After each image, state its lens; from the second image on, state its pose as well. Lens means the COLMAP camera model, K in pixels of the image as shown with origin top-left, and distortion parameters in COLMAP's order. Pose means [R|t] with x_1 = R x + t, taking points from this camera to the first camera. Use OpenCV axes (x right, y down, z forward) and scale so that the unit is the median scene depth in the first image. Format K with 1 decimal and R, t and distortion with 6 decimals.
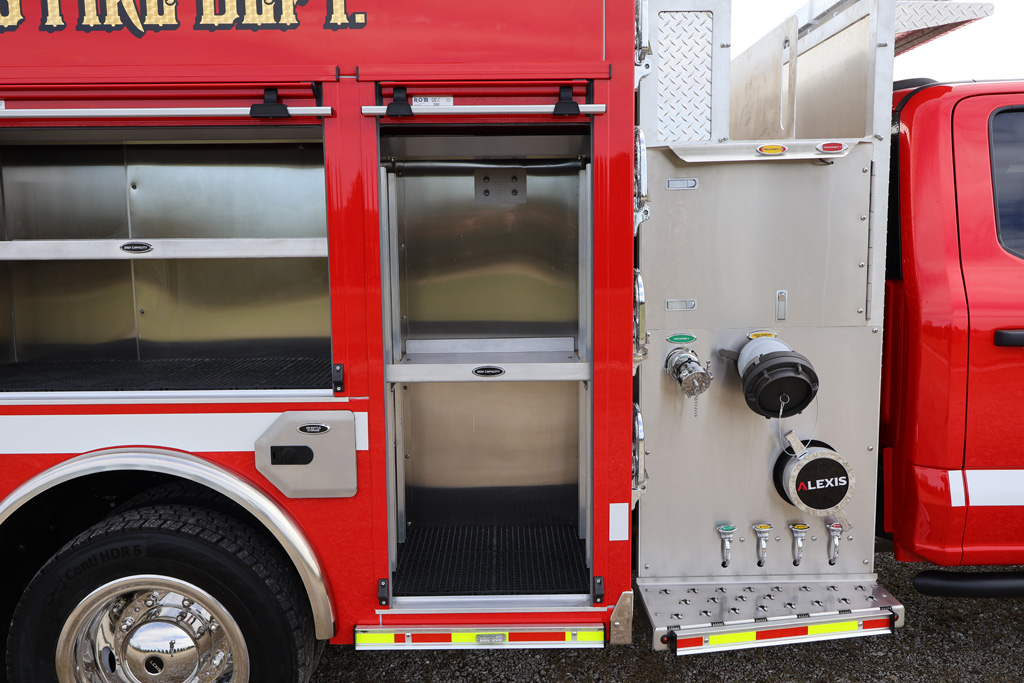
lens RADIAL K [[862.6, 0, 510.4], [0, 862.6, 344.9], [0, 0, 1]] dist [-0.003174, 0.008121]
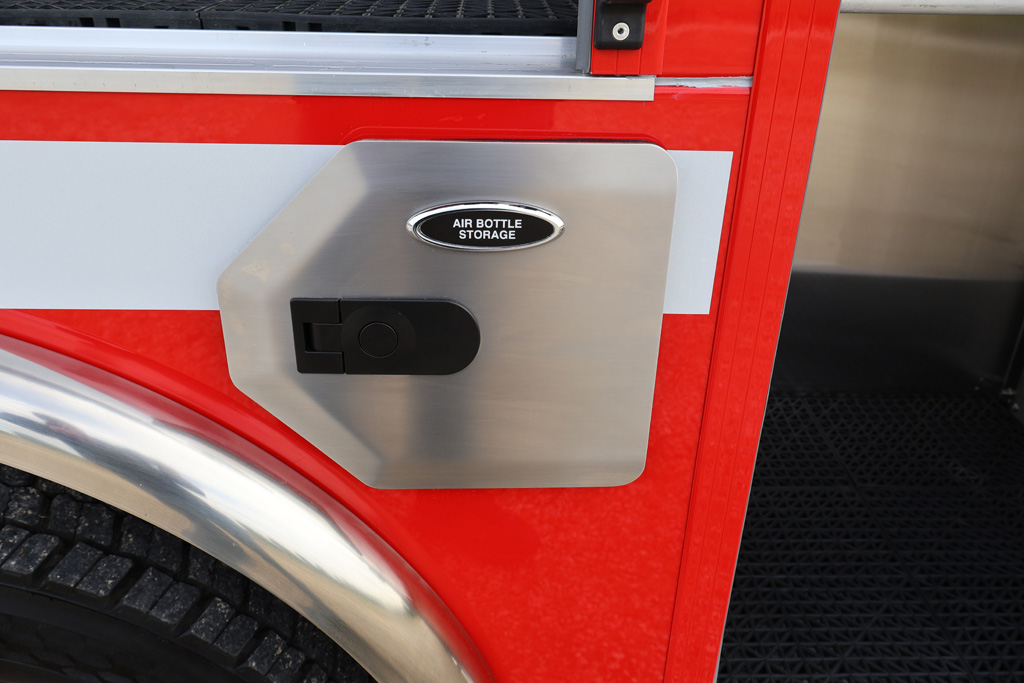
lens RADIAL K [[868.8, 0, 516.5], [0, 868.8, 337.4], [0, 0, 1]] dist [0.000154, 0.002528]
pose [[0.999301, 0.017299, 0.033136, -0.211251], [-0.028124, 0.931894, 0.361640, 0.041347], [-0.024623, -0.362319, 0.931729, 0.732117]]
